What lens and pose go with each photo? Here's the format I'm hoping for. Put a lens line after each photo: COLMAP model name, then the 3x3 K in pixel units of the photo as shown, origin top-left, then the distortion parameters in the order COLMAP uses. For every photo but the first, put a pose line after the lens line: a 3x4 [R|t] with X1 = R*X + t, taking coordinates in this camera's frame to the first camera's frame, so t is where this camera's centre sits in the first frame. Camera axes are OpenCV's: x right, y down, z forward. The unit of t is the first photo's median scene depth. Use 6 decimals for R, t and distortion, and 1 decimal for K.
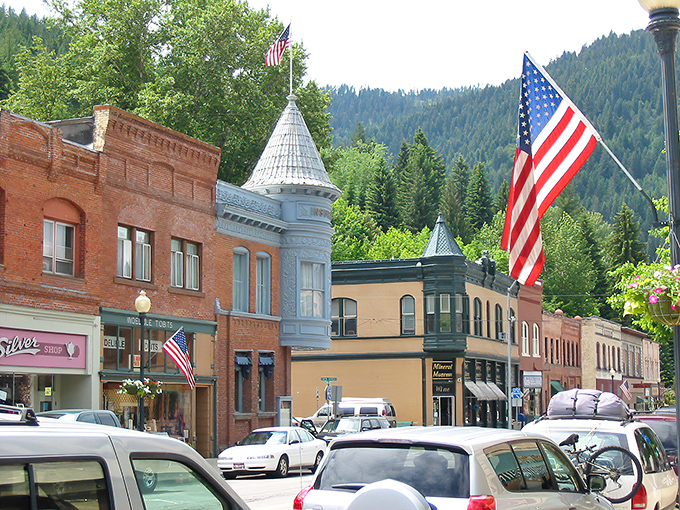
lens RADIAL K [[1207.6, 0, 340.0], [0, 1207.6, 255.0], [0, 0, 1]] dist [-0.052562, -0.137289]
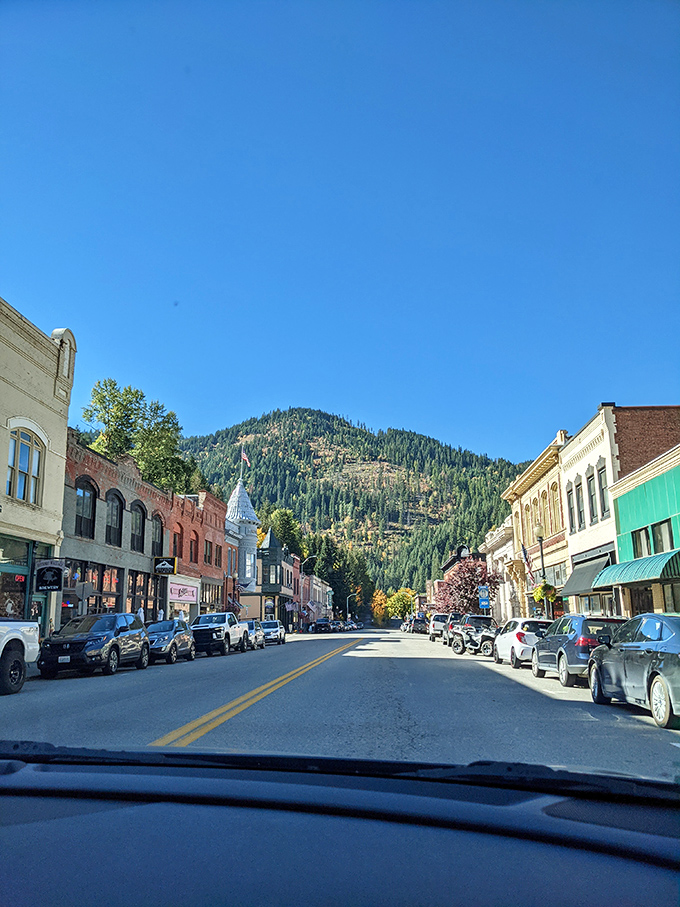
lens RADIAL K [[746.4, 0, 340.0], [0, 746.4, 453.5], [0, 0, 1]] dist [-0.004363, -0.004001]
pose [[0.939703, 0.068773, 0.335006, -0.433958], [-0.036131, 0.994054, -0.102720, -0.054001], [-0.340078, 0.084422, 0.936600, -0.477231]]
